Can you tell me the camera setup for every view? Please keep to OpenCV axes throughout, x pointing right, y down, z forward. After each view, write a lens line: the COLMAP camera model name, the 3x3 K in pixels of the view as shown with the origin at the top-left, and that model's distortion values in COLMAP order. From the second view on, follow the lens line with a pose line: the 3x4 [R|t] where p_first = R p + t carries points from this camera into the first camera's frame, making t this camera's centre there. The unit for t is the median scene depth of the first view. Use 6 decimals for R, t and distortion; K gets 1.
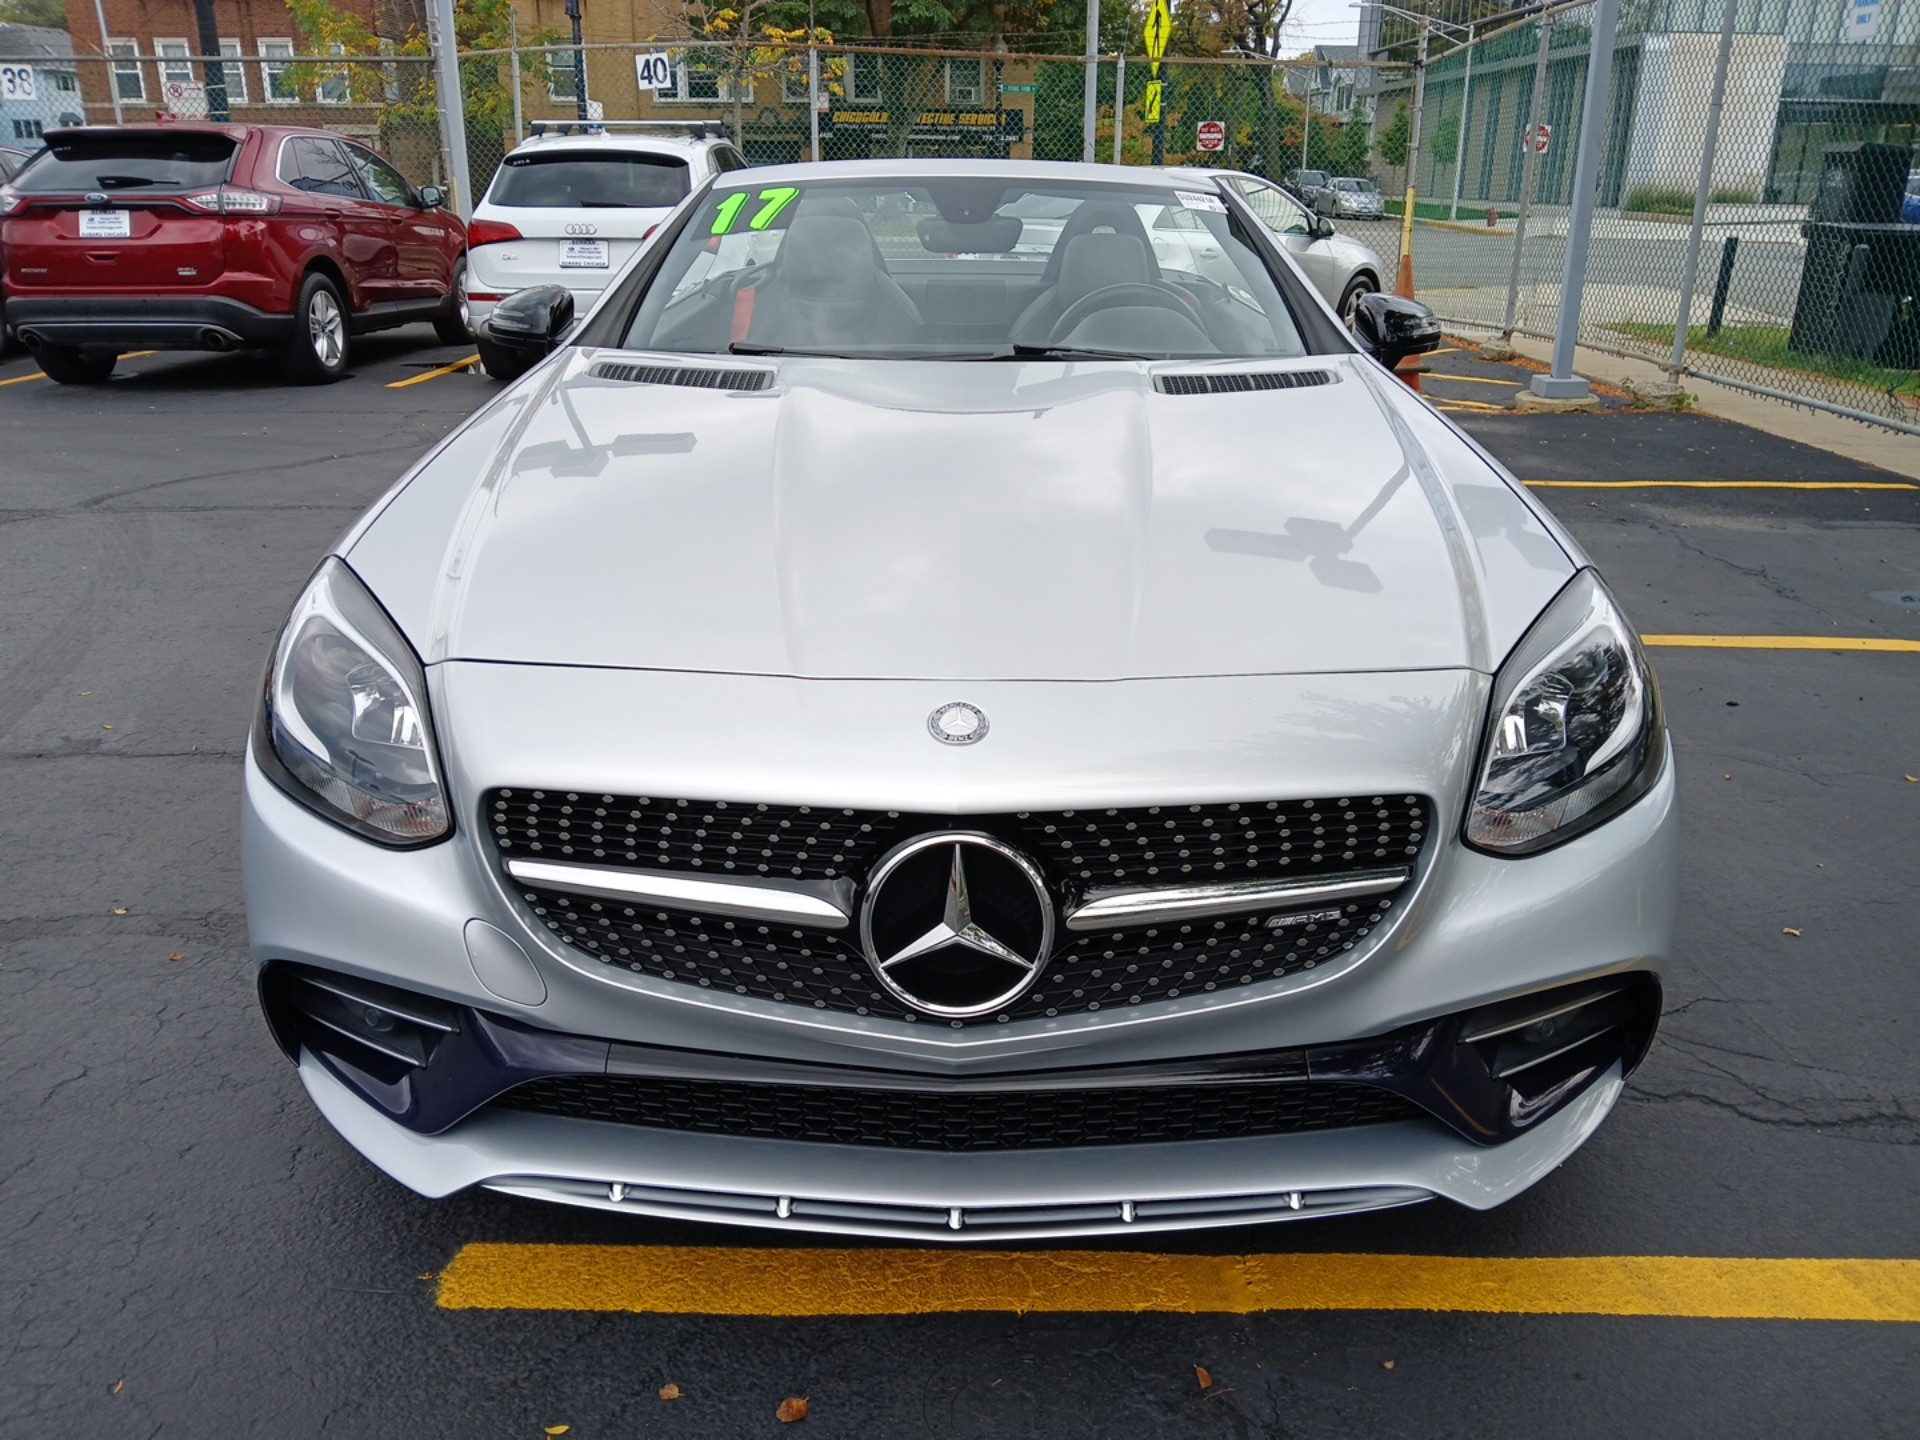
lens RADIAL K [[1477.4, 0, 960.7], [0, 1477.4, 711.7], [0, 0, 1]] dist [0.022792, -0.047768]
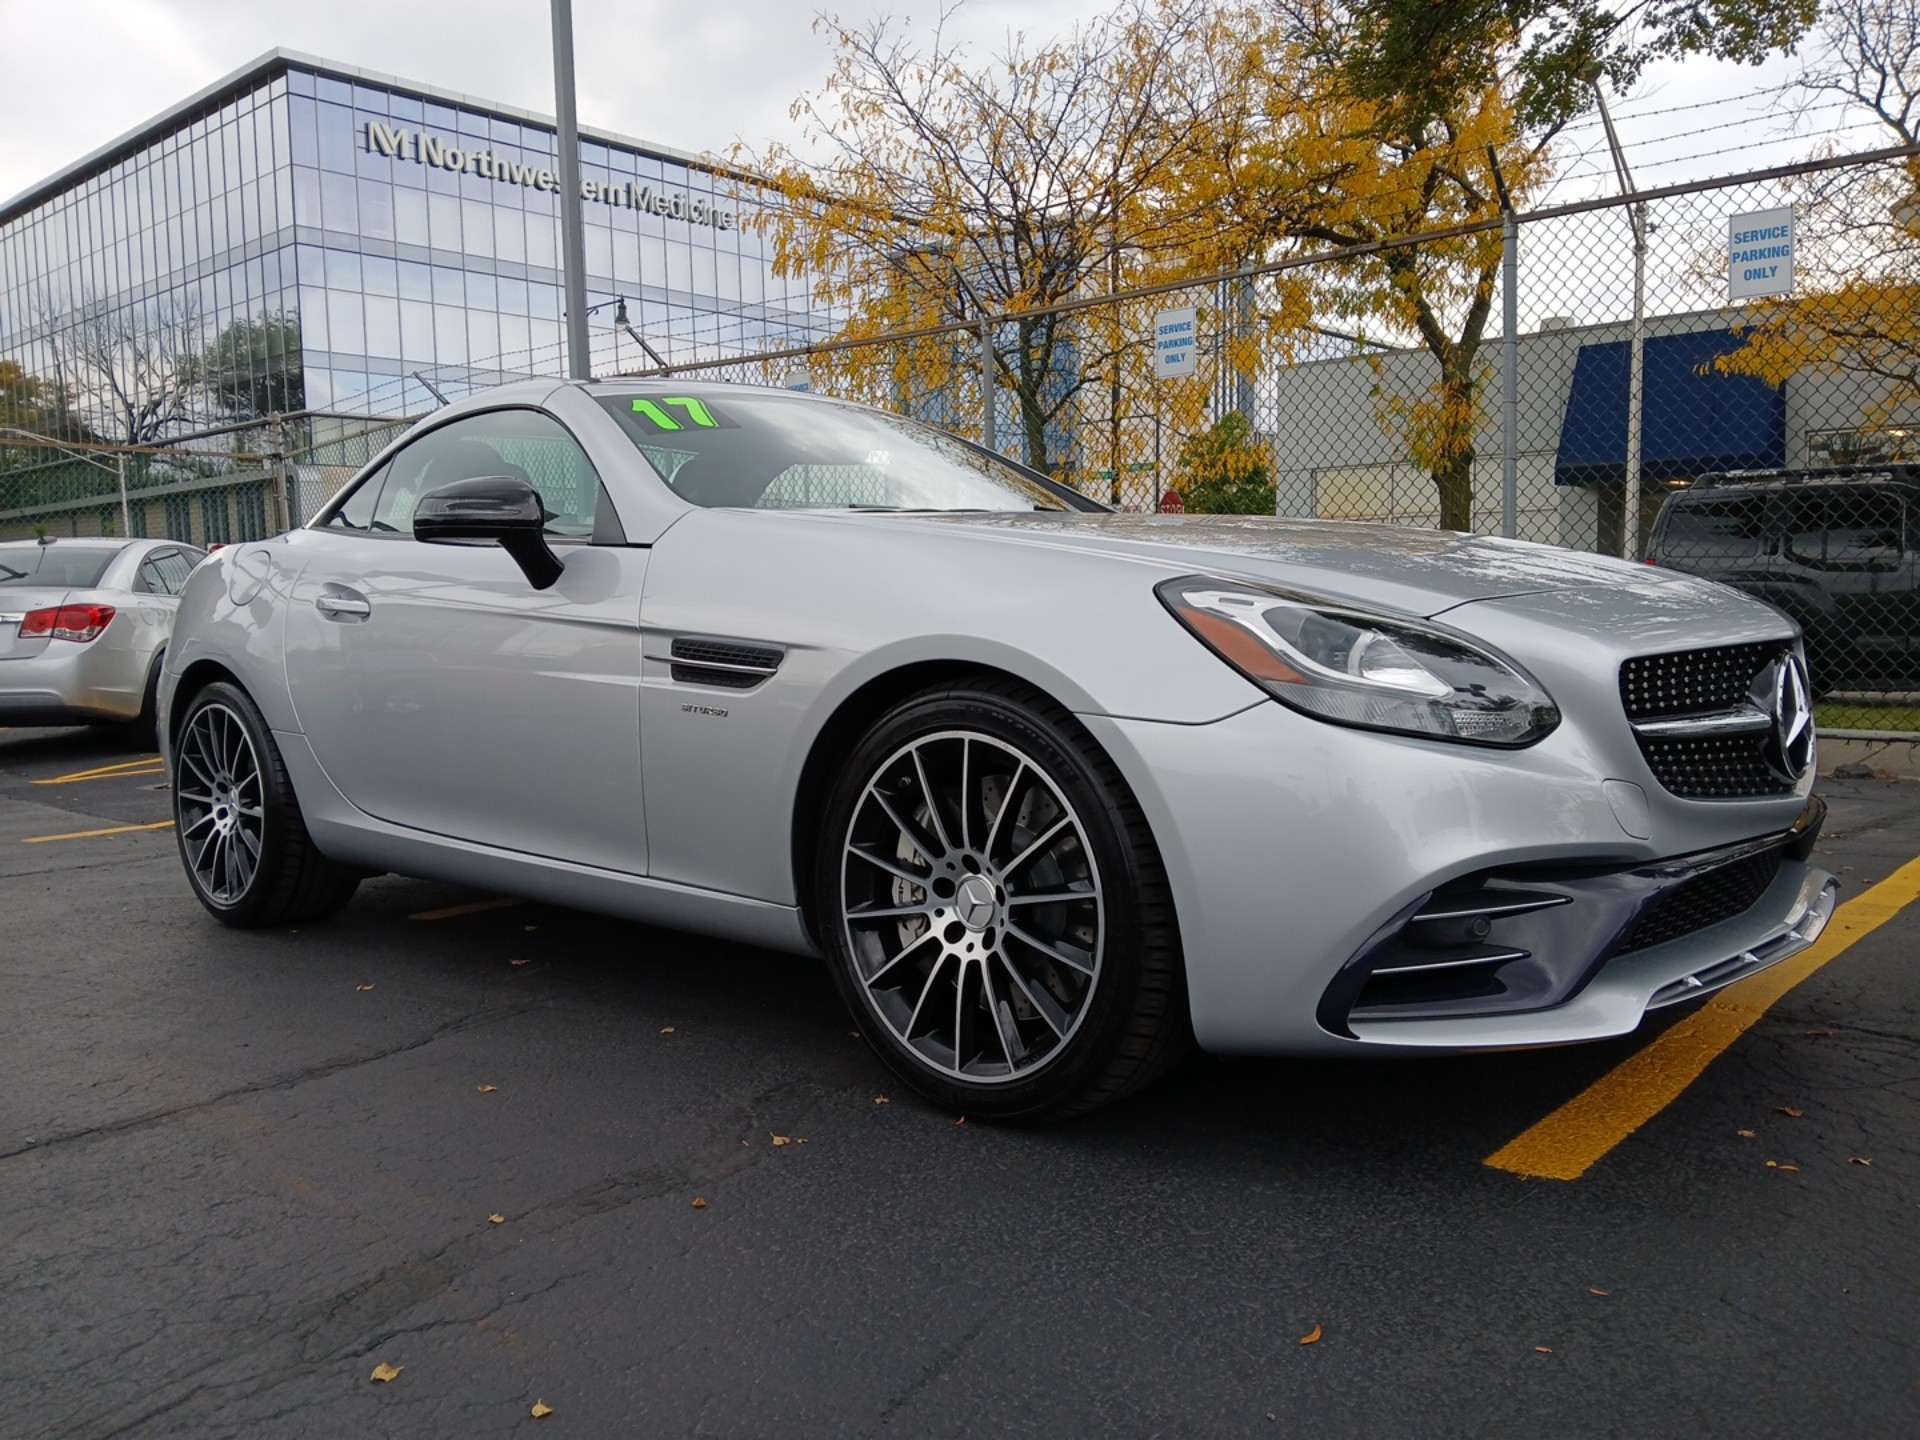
lens RADIAL K [[1477.4, 0, 948.1], [0, 1477.4, 706.0], [0, 0, 1]] dist [0.022792, -0.047768]
pose [[0.673898, -0.080707, 0.734403, -1.344515], [0.276092, 0.949512, -0.148999, 0.097105], [-0.685299, 0.303173, 0.662157, 0.450045]]
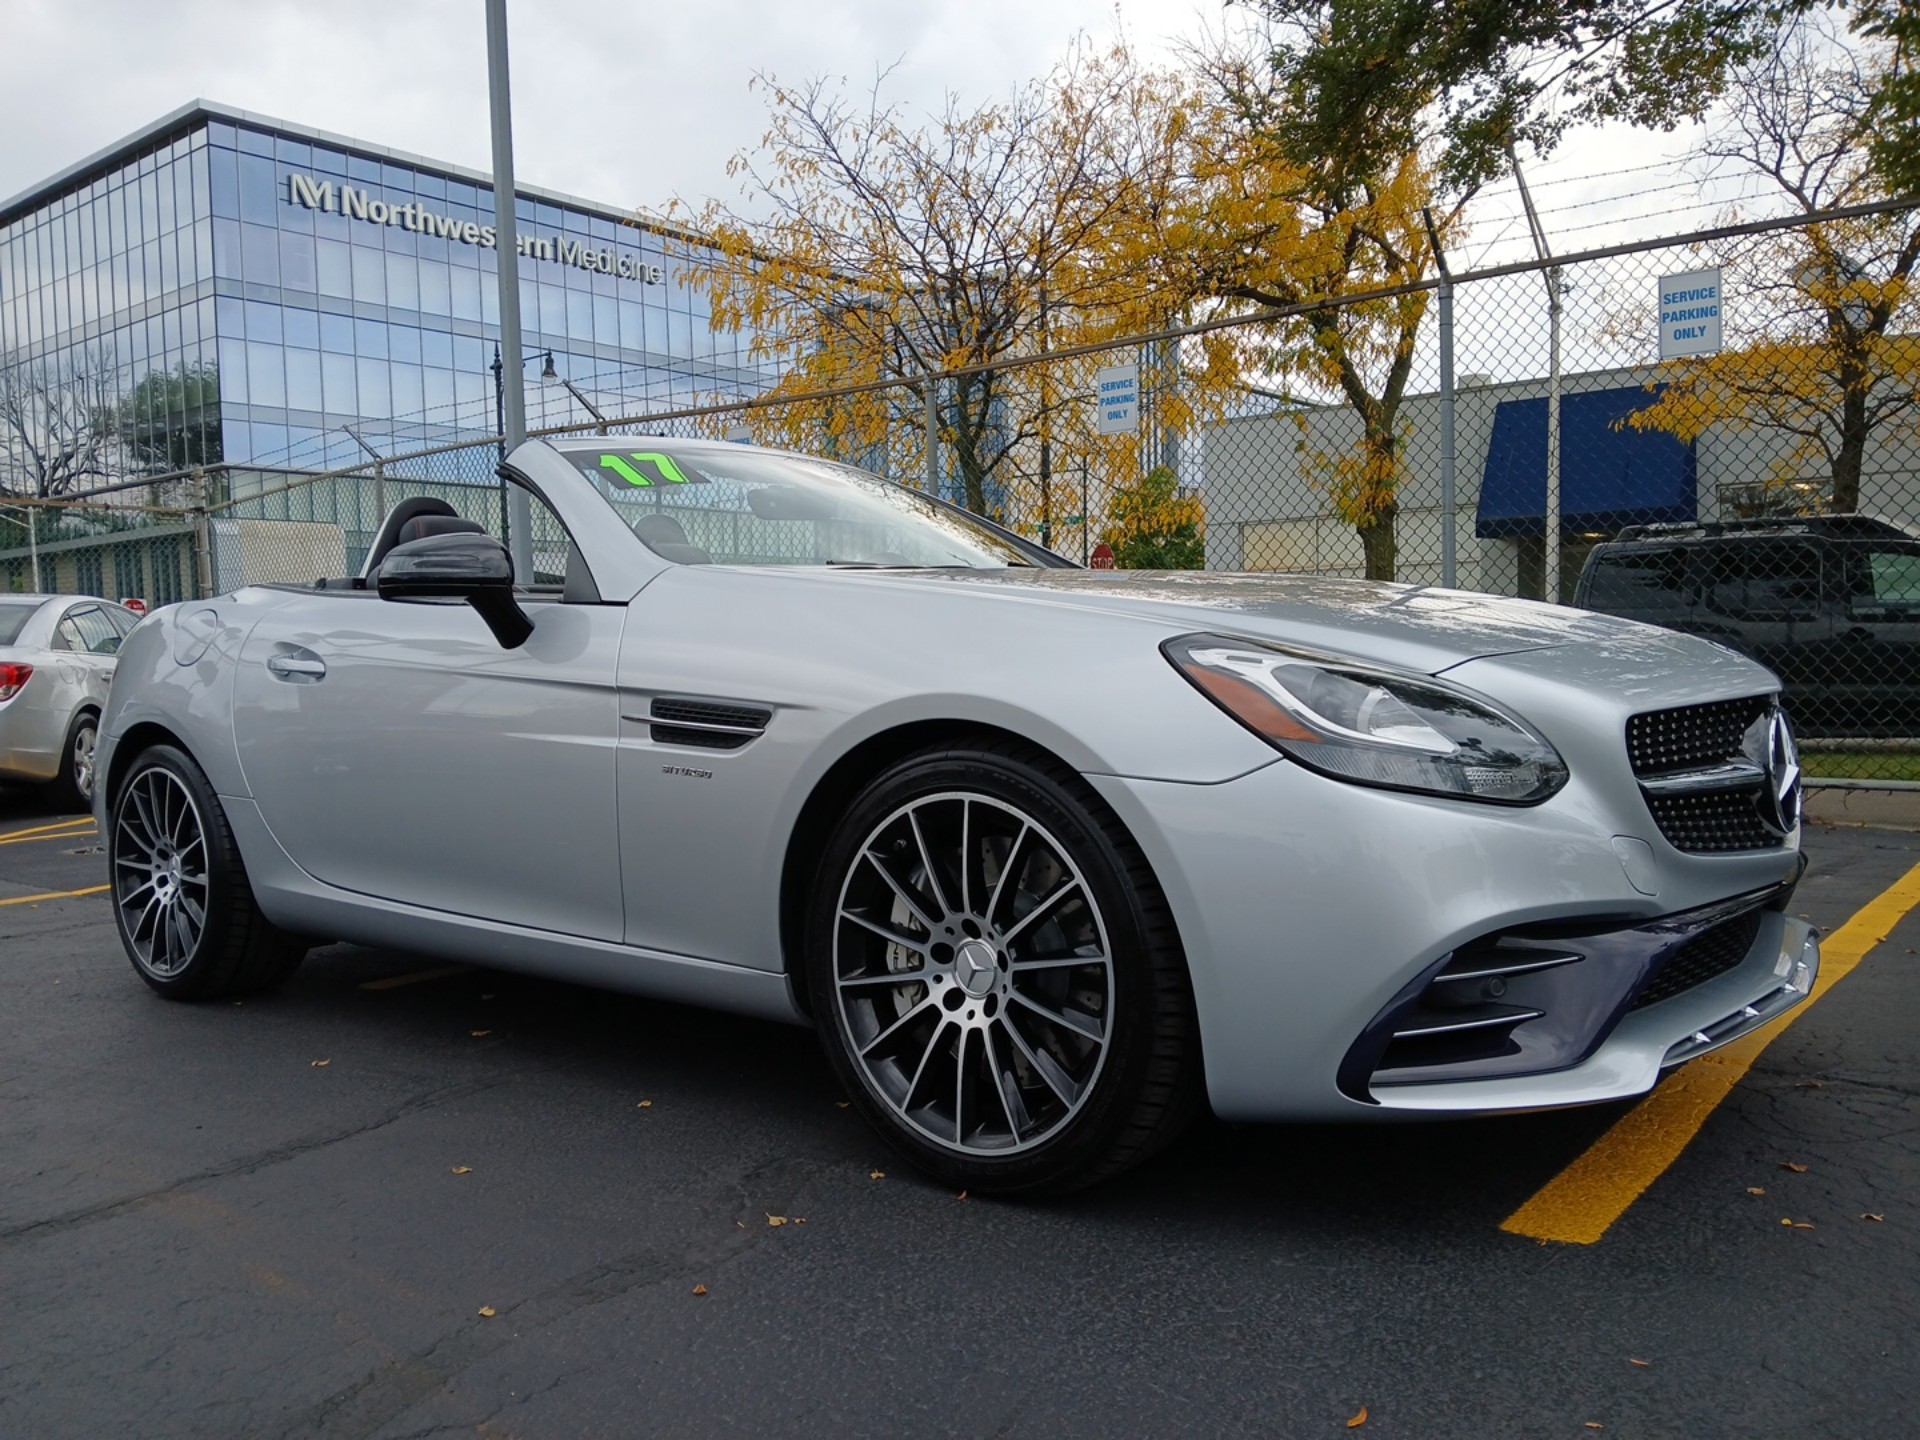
lens RADIAL K [[1477.4, 0, 947.8], [0, 1477.4, 714.9], [0, 0, 1]] dist [0.022792, -0.047768]
pose [[0.637682, -0.063187, 0.767704, -1.359975], [0.290402, 0.942813, -0.163619, 0.072873], [-0.713462, 0.327279, 0.619564, 0.501244]]
